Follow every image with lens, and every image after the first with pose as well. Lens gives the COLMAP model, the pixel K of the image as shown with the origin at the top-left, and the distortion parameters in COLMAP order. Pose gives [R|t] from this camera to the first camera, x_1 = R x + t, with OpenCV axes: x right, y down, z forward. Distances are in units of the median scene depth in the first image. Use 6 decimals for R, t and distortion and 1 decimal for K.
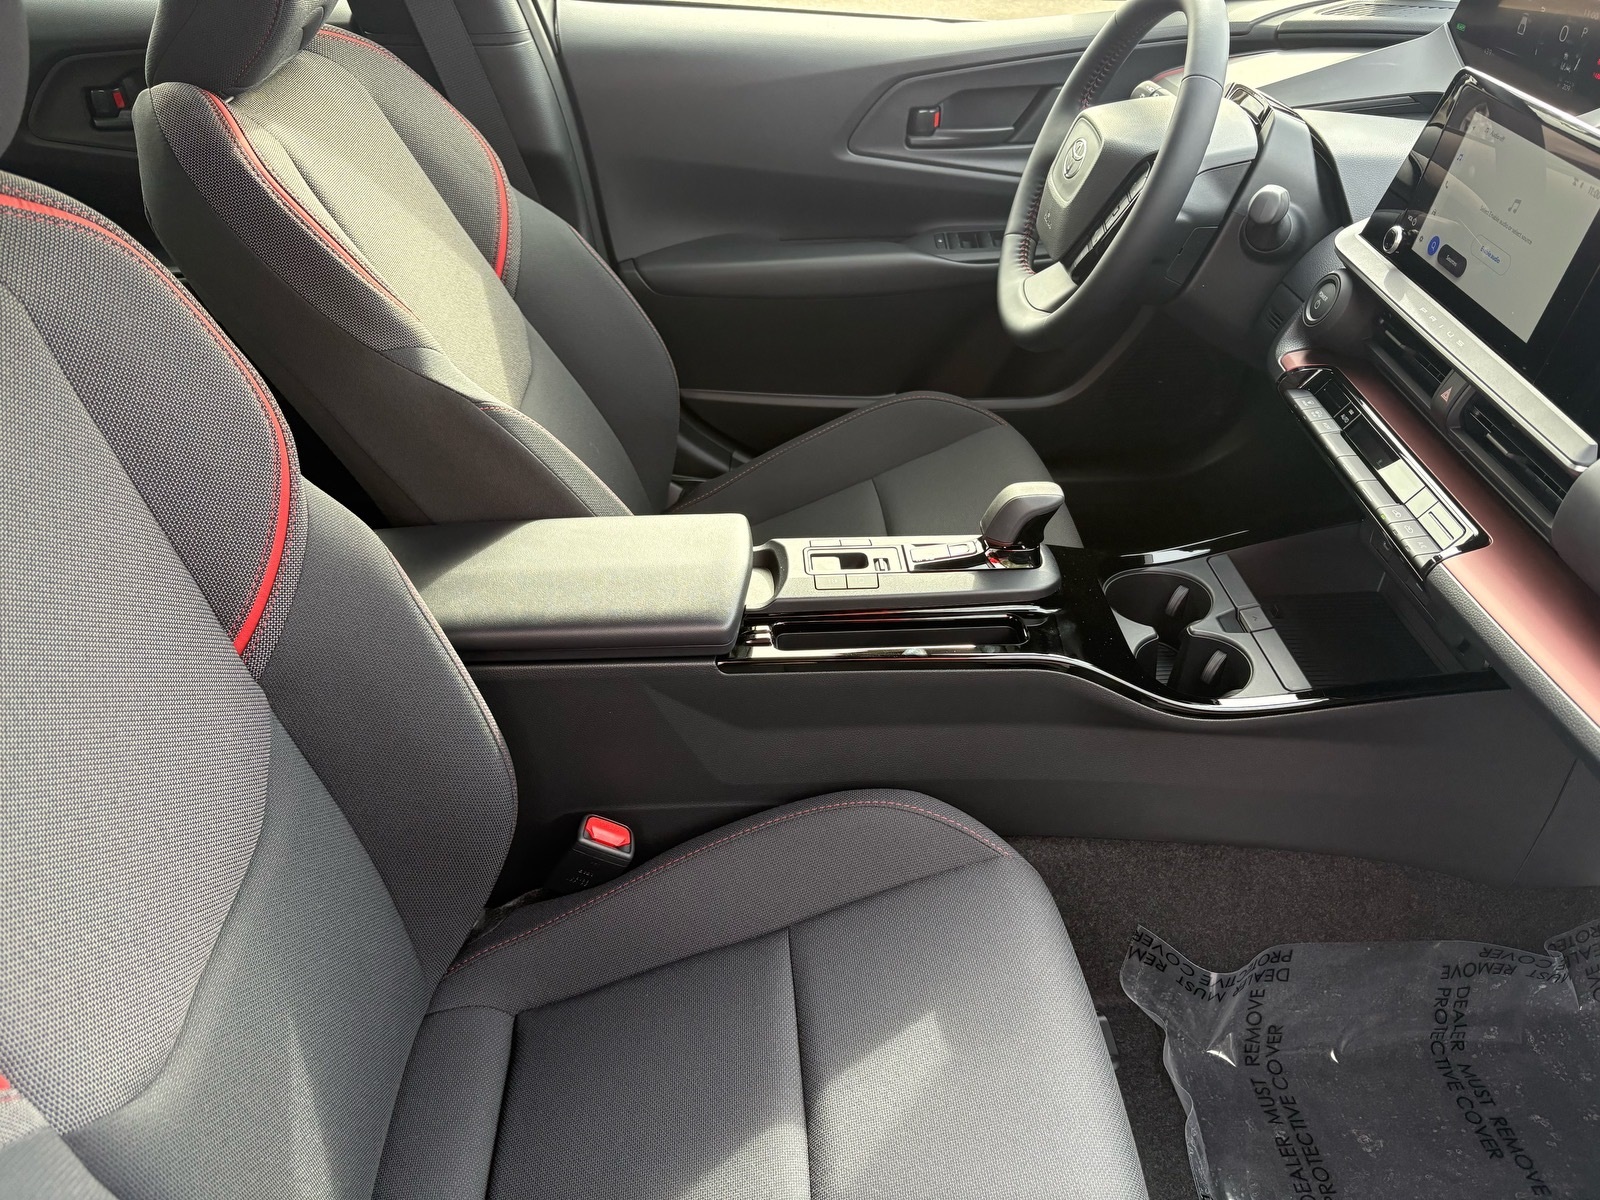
lens RADIAL K [[1218.3, 0, 800.0], [0, 1218.3, 600.0], [0, 0, 1]] dist [0.018003, -0.003467]
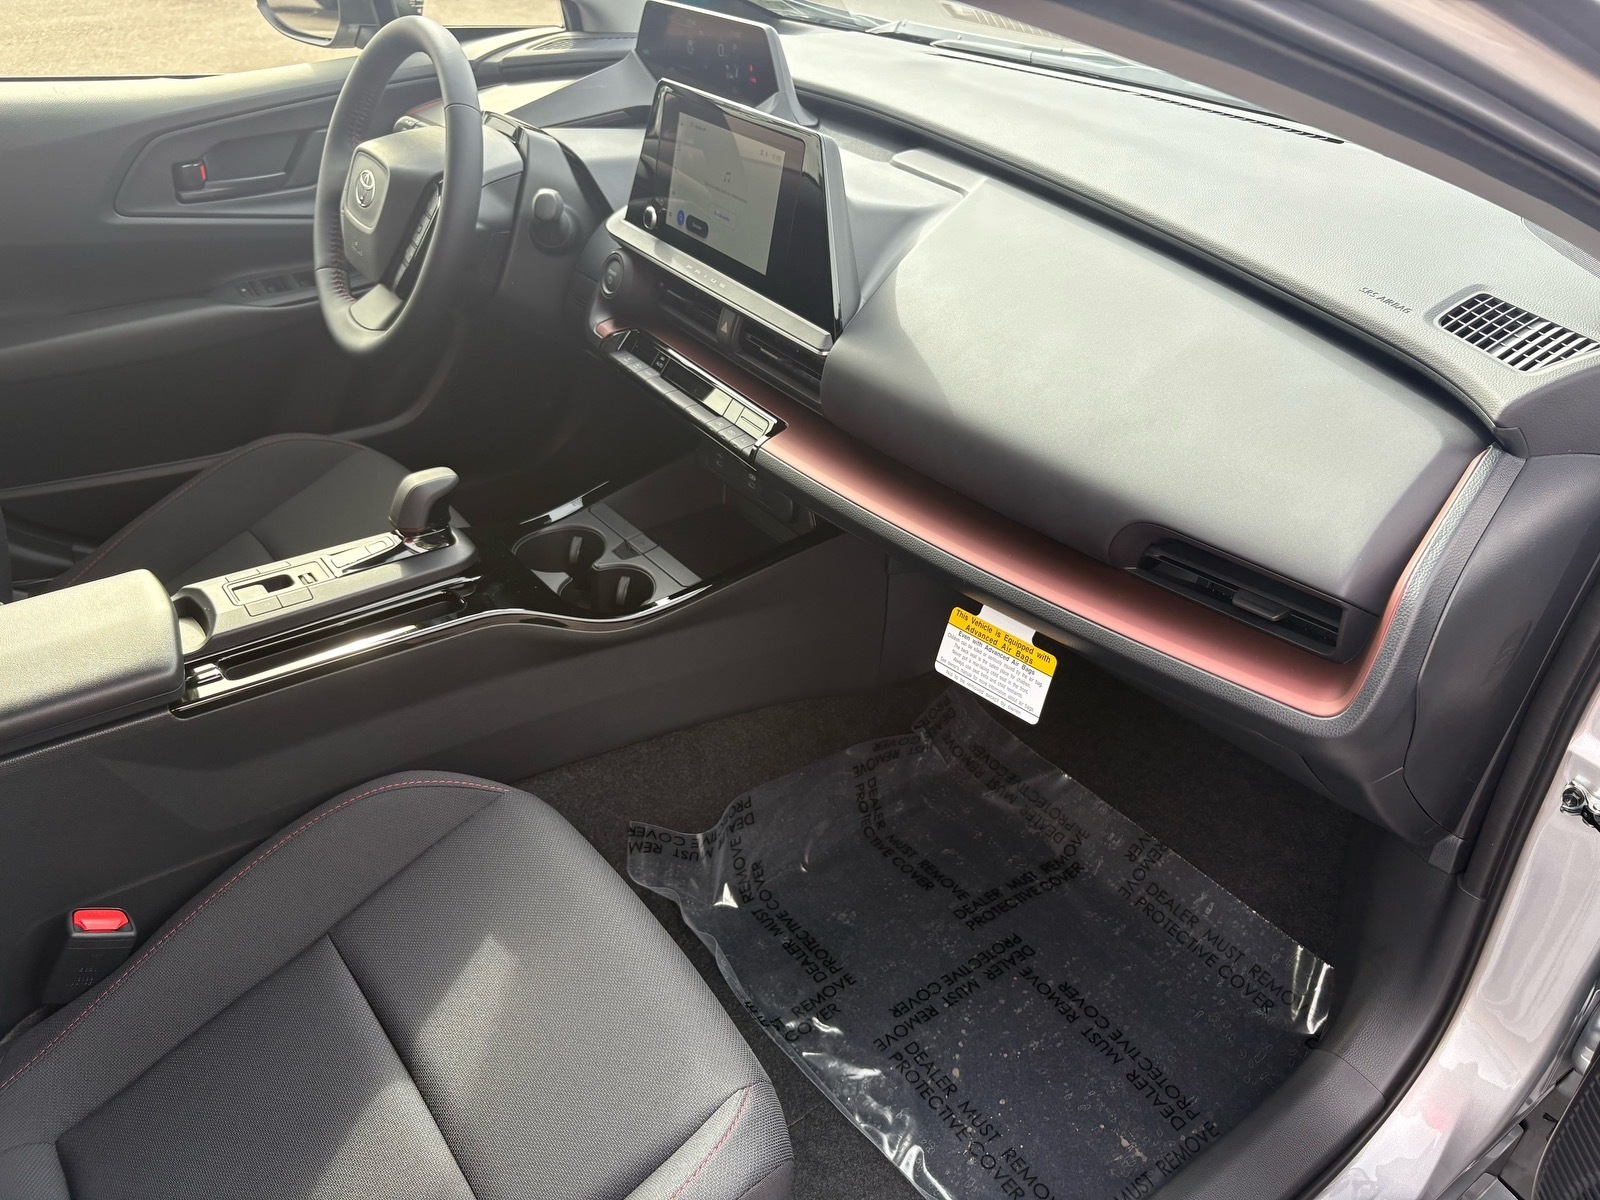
lens RADIAL K [[1218.3, 0, 800.0], [0, 1218.3, 600.0], [0, 0, 1]] dist [0.018003, -0.003467]
pose [[0.835701, -0.275455, 0.475109, -0.078487], [0.292372, 0.955481, 0.039688, 0.066325], [-0.464890, 0.105741, 0.879032, -0.110377]]
